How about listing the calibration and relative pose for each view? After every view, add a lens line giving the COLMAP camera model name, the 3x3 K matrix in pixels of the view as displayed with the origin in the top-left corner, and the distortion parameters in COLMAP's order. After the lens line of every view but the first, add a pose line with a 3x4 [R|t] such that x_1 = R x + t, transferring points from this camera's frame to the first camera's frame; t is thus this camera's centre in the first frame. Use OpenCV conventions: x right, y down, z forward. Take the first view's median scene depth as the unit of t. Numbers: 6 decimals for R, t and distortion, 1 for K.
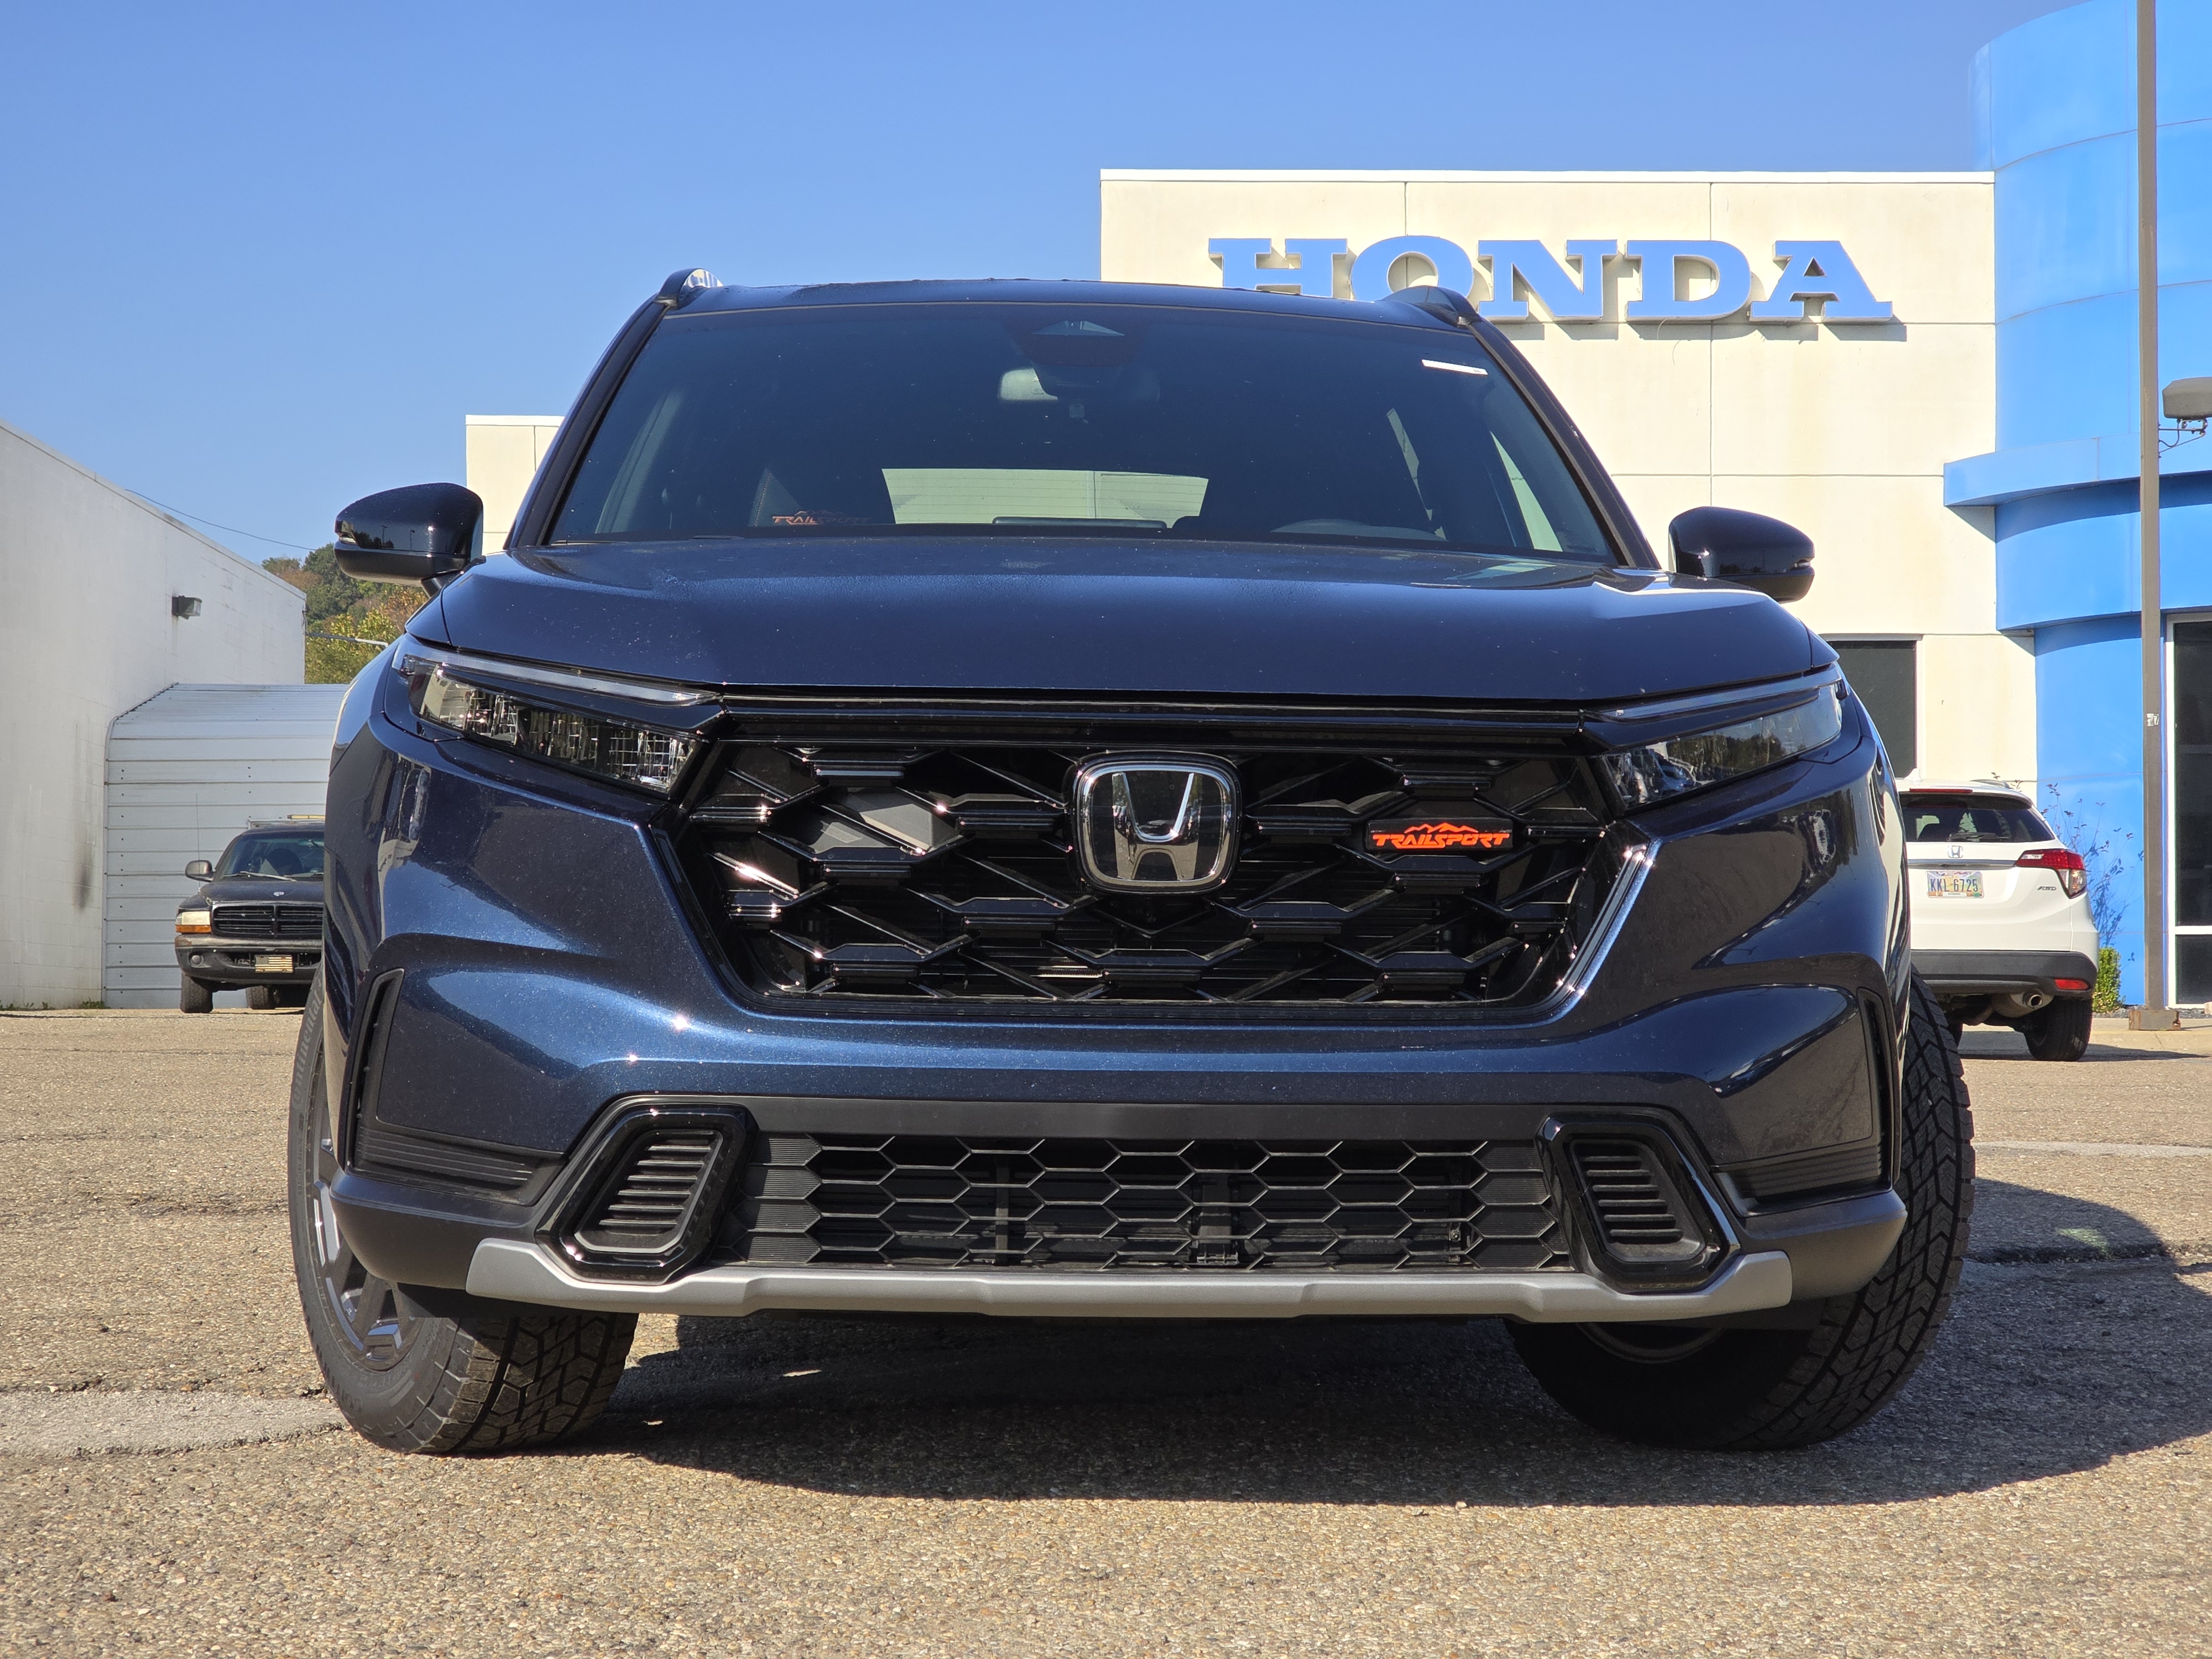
lens RADIAL K [[4316.3, 0, 1106.0], [0, 4316.3, 829.5], [0, 0, 1]] dist [-0.385696, 3.190022]
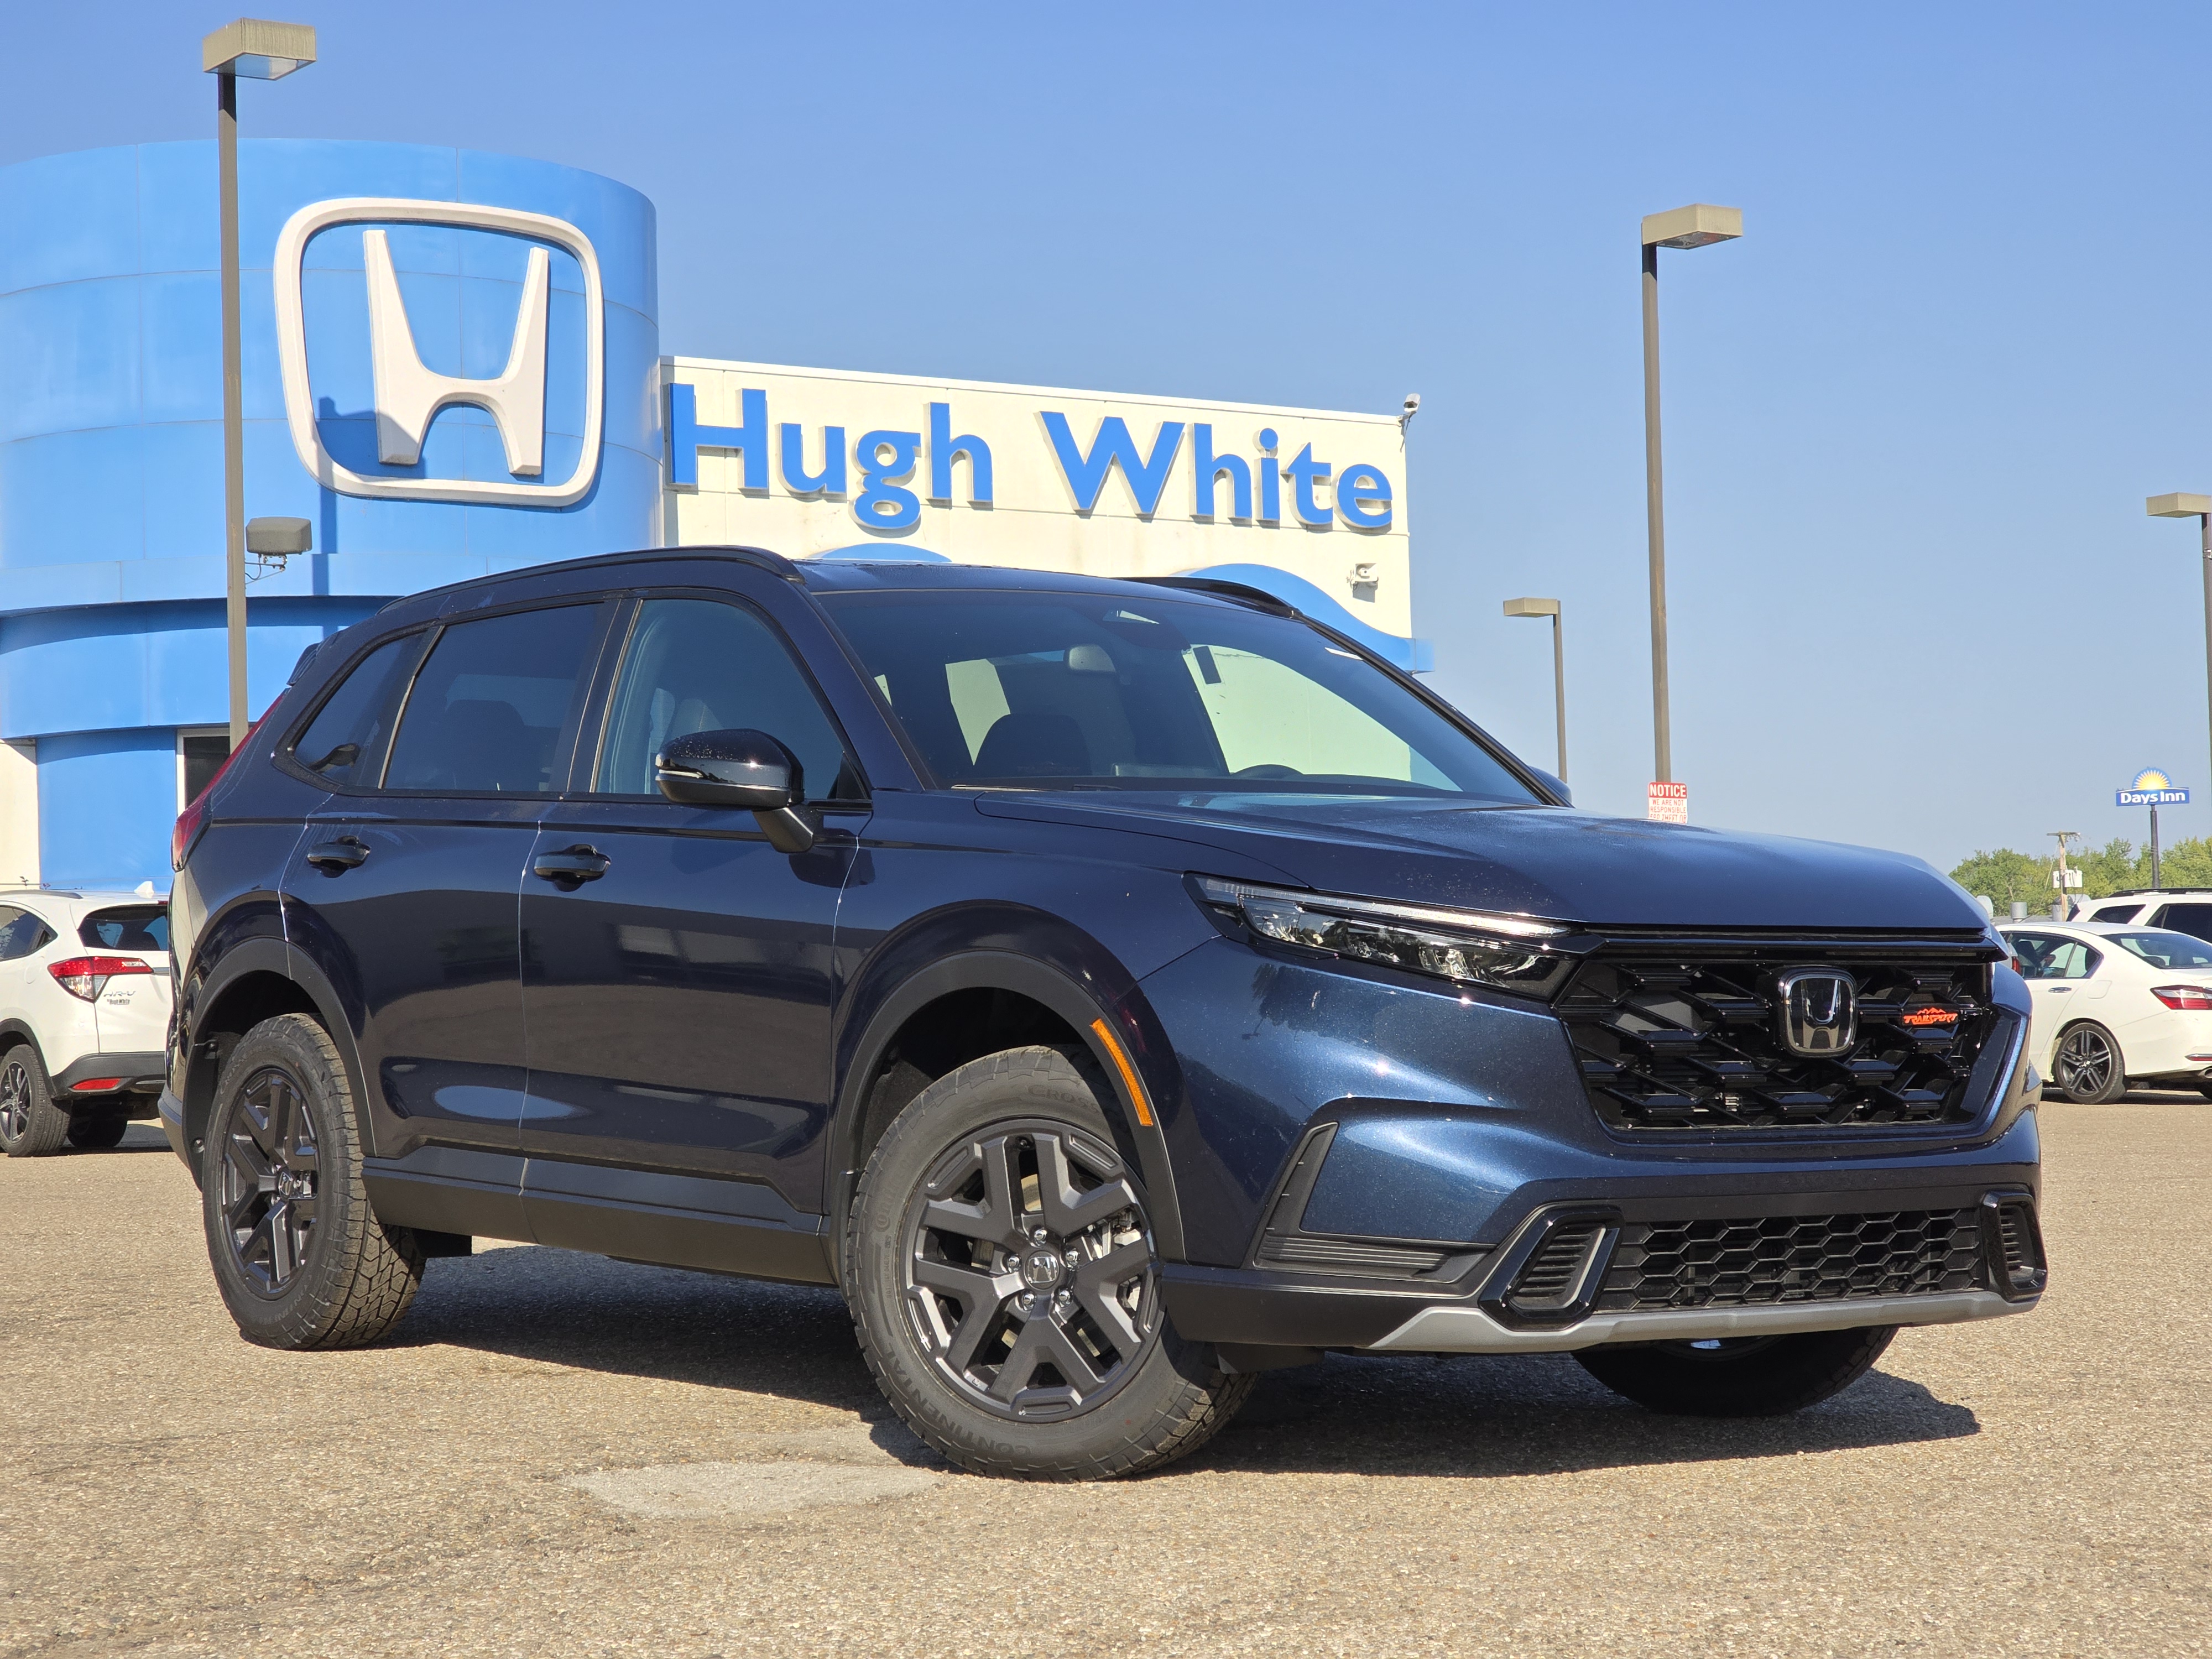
lens RADIAL K [[4316.3, 0, 1106.0], [0, 4316.3, 829.5], [0, 0, 1]] dist [-0.385696, 3.190022]
pose [[0.837394, 0.009296, 0.546520, -1.030733], [0.001078, 0.999825, -0.018659, -0.038048], [-0.546598, 0.016215, 0.837238, -0.147500]]
